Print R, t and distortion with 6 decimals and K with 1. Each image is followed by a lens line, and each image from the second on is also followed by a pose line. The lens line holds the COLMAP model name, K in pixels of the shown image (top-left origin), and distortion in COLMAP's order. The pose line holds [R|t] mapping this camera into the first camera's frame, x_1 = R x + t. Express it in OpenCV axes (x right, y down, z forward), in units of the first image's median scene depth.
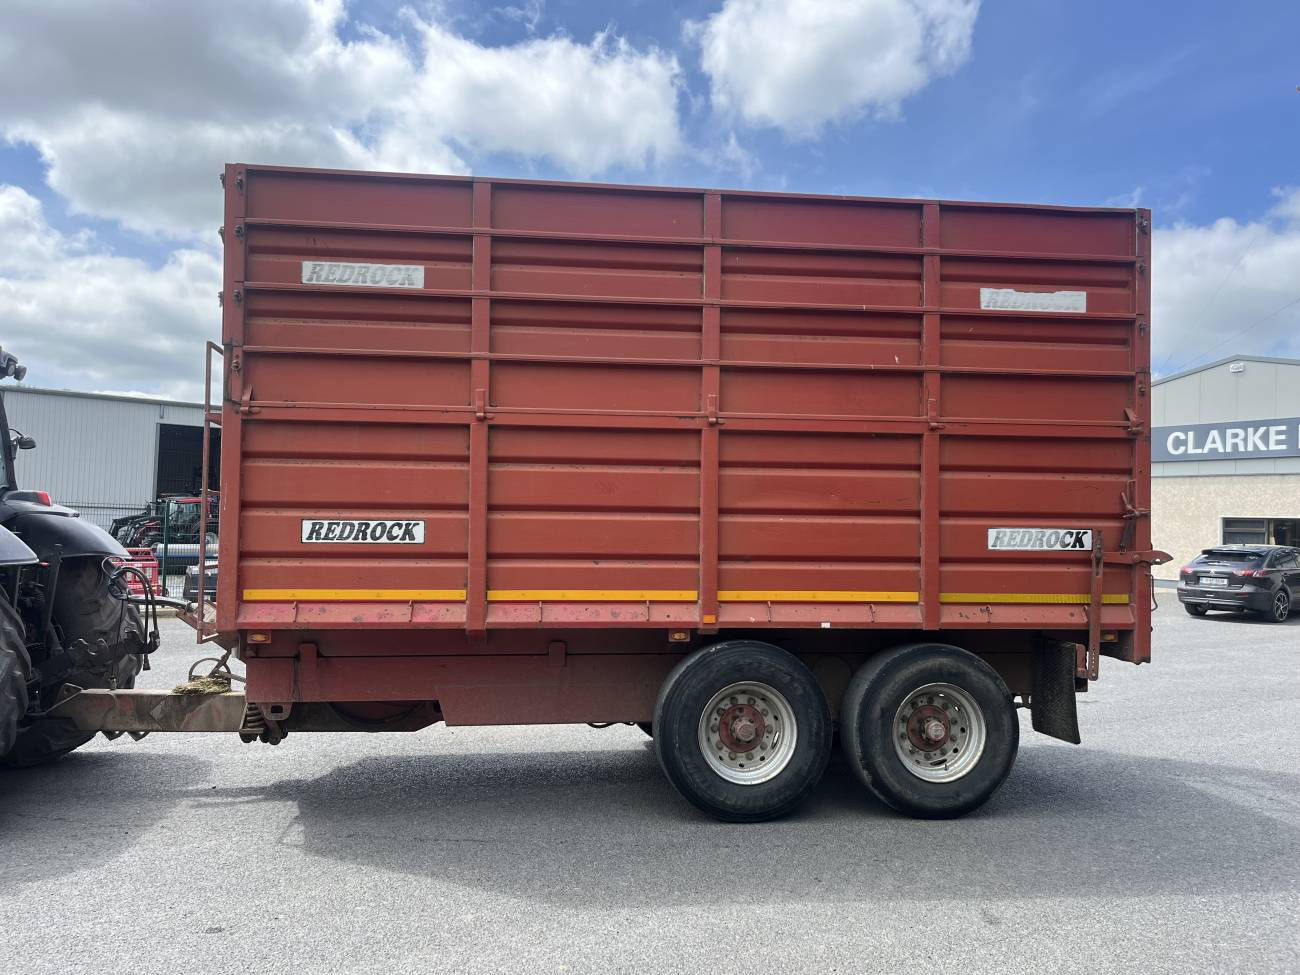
lens RADIAL K [[998.3, 0, 647.4], [0, 998.3, 495.5], [0, 0, 1]] dist [0.034539, -0.037024]
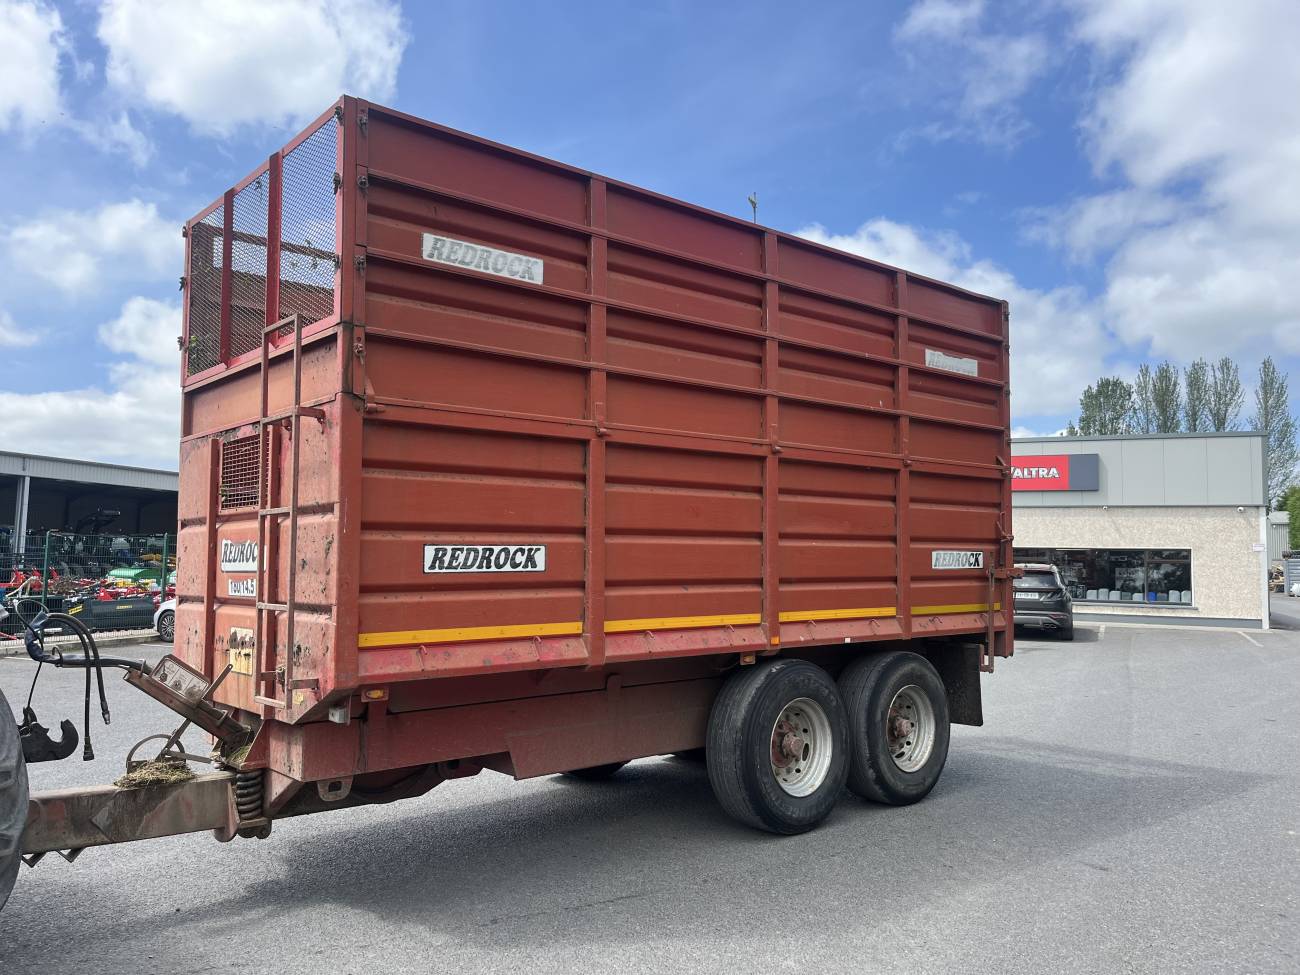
lens RADIAL K [[998.3, 0, 653.2], [0, 998.3, 489.5], [0, 0, 1]] dist [0.034539, -0.037024]
pose [[0.830550, 0.028361, 0.556221, -0.629252], [-0.010079, 0.999304, -0.035903, 0.006208], [-0.556852, 0.024213, 0.830259, 0.208646]]
